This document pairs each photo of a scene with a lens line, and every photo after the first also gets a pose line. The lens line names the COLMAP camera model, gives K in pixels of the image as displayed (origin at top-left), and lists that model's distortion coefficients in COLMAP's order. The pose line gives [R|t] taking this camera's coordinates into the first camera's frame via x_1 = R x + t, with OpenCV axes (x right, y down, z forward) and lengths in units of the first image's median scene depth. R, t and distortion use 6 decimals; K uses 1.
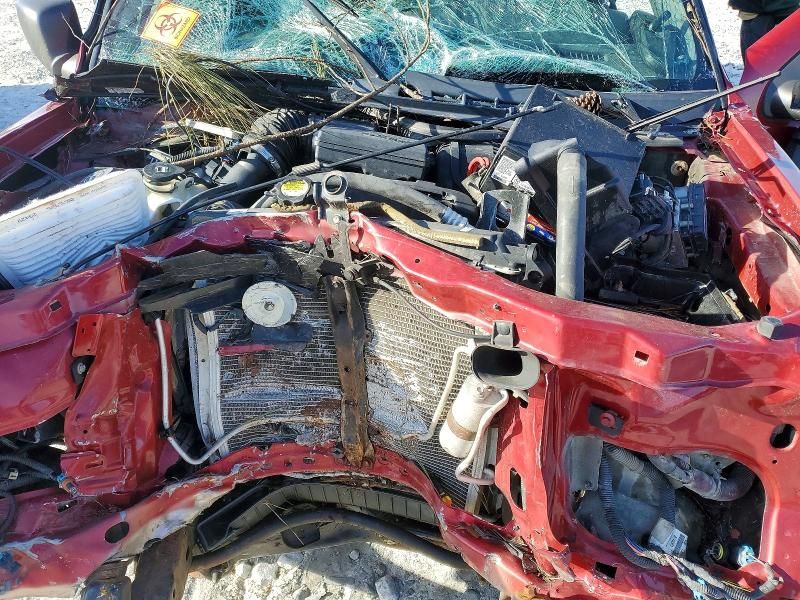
lens RADIAL K [[625.2, 0, 400.0], [0, 625.2, 300.0], [0, 0, 1]] dist [0.011748, 0.009267]
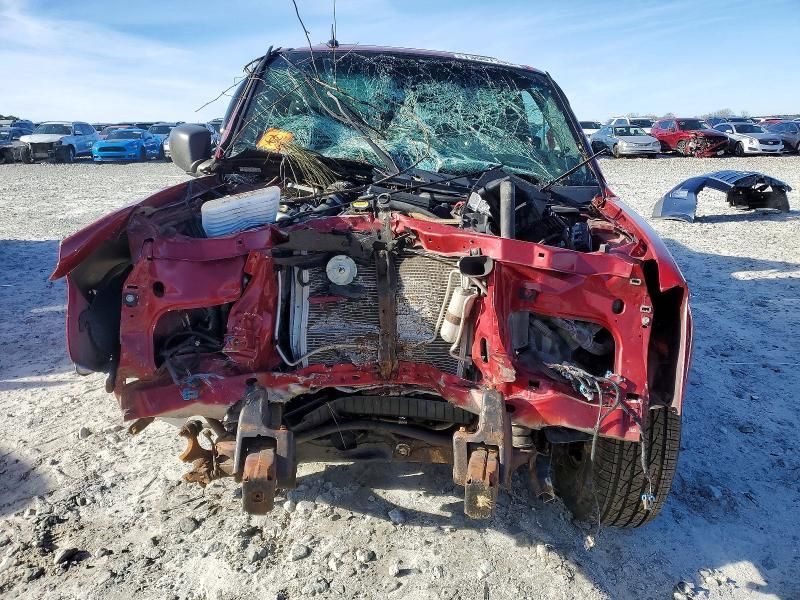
lens RADIAL K [[584.7, 0, 408.9], [0, 584.7, 300.7], [0, 0, 1]] dist [0.092202, 0.000849]
pose [[0.998500, 0.022296, 0.050003, -0.103198], [-0.007597, 0.960909, -0.276759, 0.552109], [-0.054219, 0.275964, 0.959638, -0.567502]]
